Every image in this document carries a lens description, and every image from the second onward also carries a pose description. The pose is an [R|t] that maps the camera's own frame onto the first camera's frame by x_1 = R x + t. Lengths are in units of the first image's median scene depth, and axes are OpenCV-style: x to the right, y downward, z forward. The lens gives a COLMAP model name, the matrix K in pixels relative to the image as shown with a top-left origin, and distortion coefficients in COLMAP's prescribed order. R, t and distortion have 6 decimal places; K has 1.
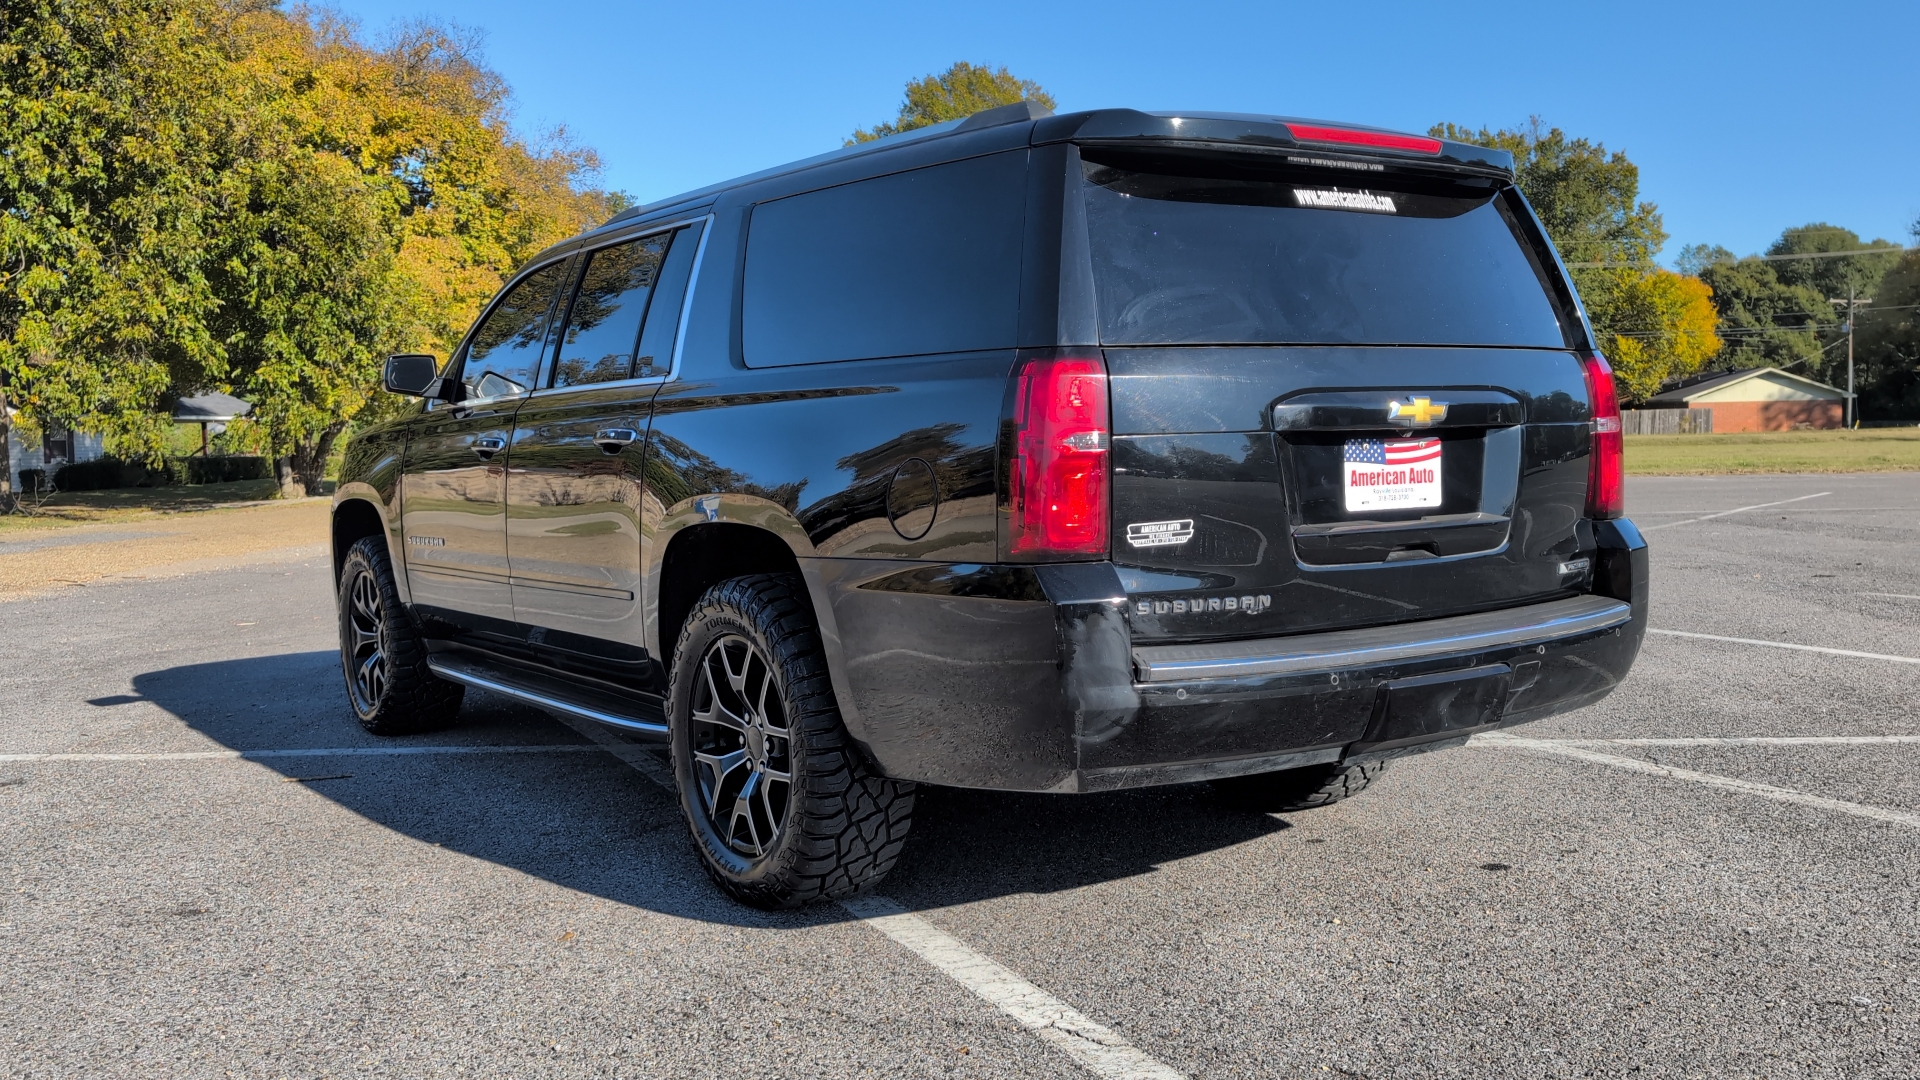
lens RADIAL K [[1715.2, 0, 961.7], [0, 1715.2, 554.5], [0, 0, 1]] dist [0.023223, -0.035839]
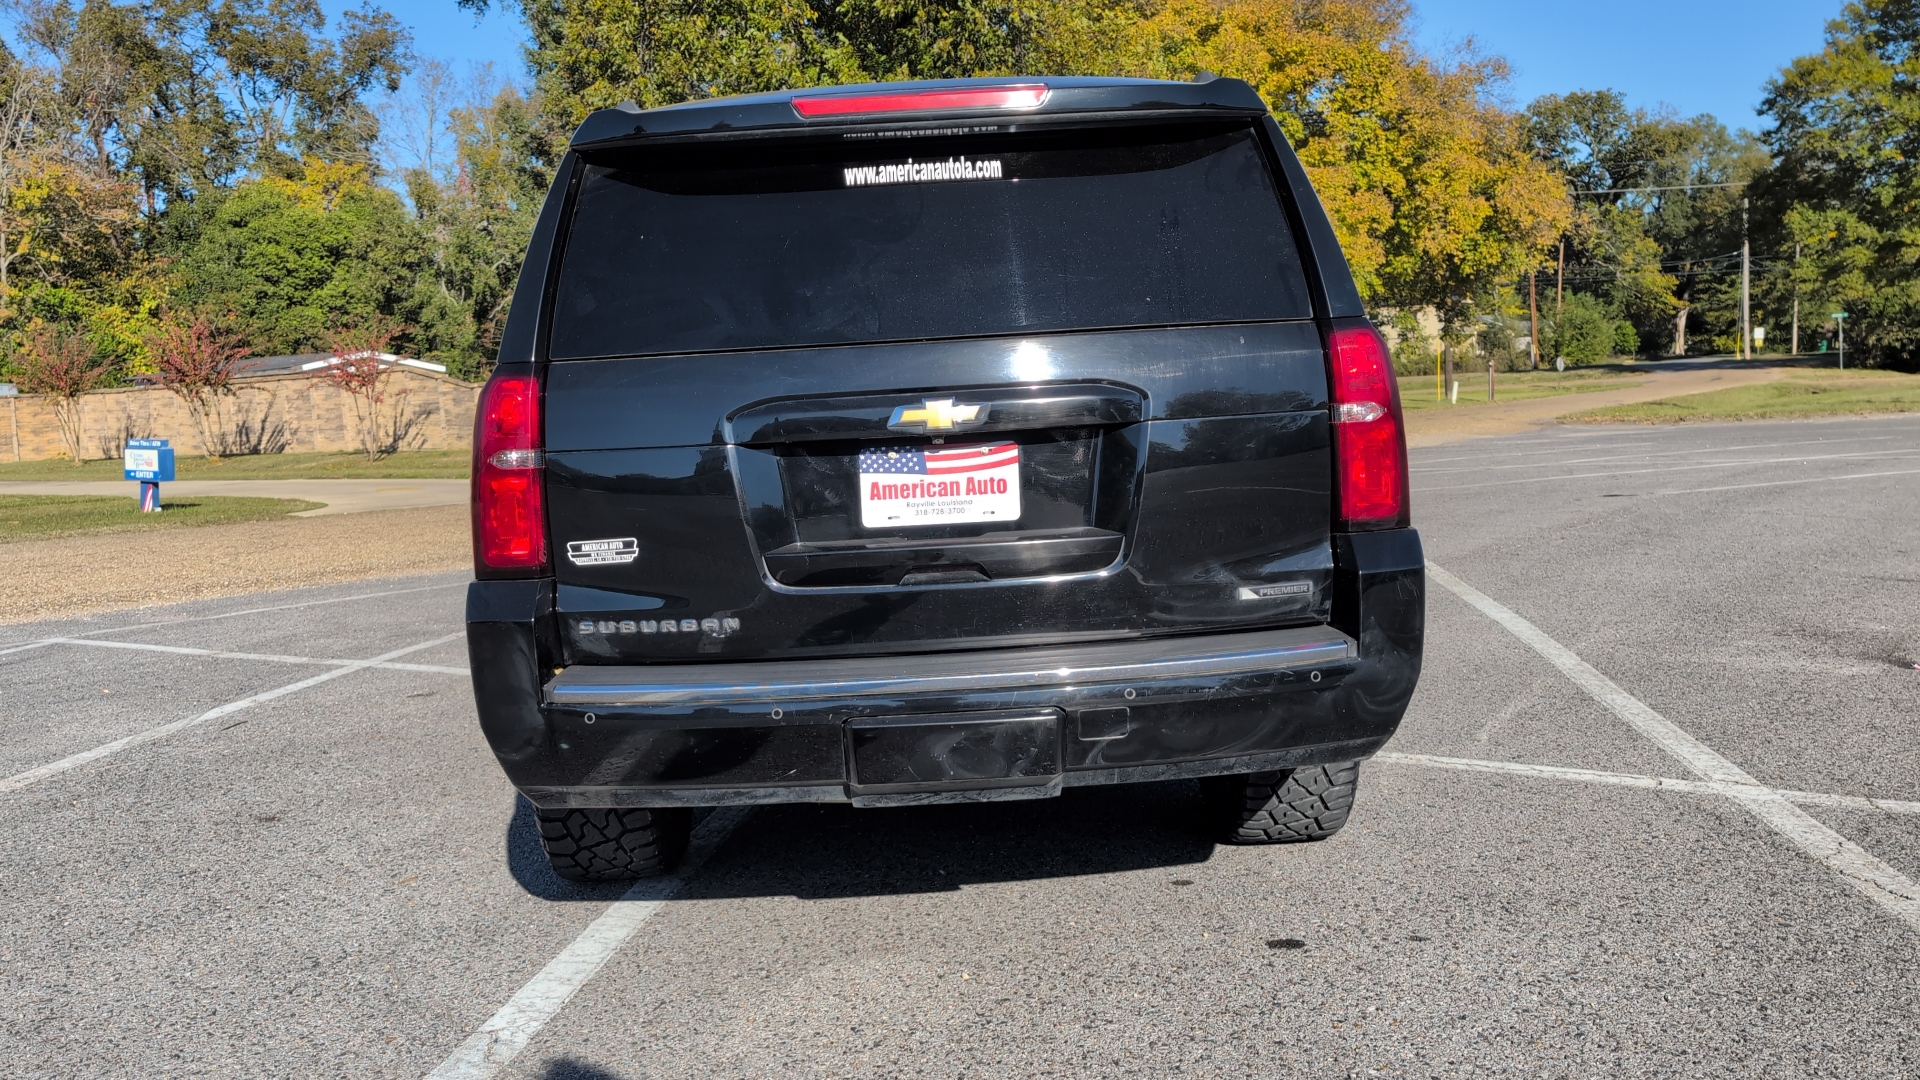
lens RADIAL K [[1715.2, 0, 963.6], [0, 1715.2, 542.6], [0, 0, 1]] dist [0.023223, -0.035839]
pose [[0.843982, 0.029002, -0.535587, 0.735107], [-0.007192, 0.999059, 0.042766, -0.054985], [0.536323, -0.032242, 0.843397, 0.264252]]
